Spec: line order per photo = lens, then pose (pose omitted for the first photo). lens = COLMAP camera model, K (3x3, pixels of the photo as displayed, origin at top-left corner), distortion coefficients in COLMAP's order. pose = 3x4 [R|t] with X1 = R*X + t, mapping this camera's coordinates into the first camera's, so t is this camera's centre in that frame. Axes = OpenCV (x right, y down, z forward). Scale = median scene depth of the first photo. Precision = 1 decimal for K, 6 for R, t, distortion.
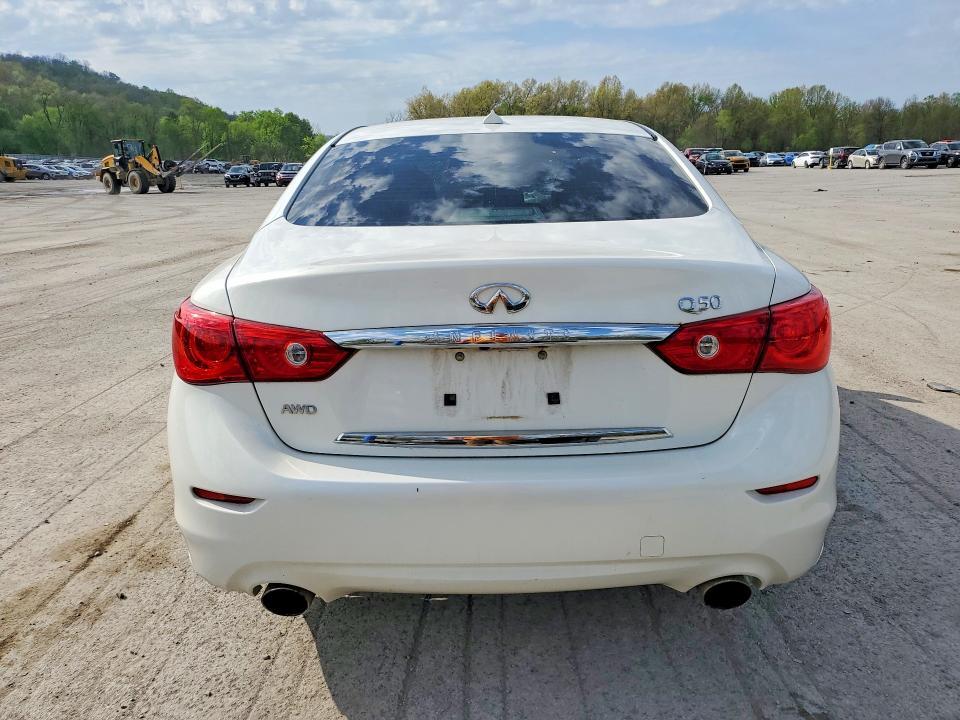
lens RADIAL K [[792.1, 0, 490.8], [0, 792.1, 360.7], [0, 0, 1]] dist [0.044052, -0.003284]
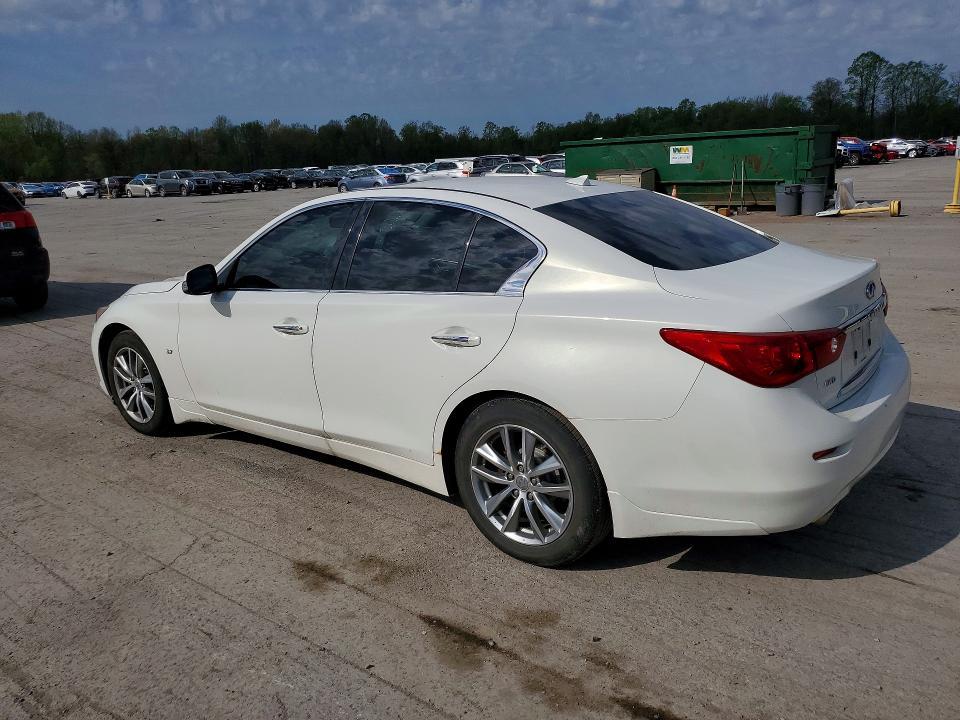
lens RADIAL K [[792.1, 0, 490.8], [0, 792.1, 360.7], [0, 0, 1]] dist [0.044052, -0.003284]
pose [[0.575392, -0.211762, 0.789988, -0.137070], [0.234762, 0.968016, 0.088493, -0.019770], [-0.783461, 0.134541, 0.606702, 0.044666]]
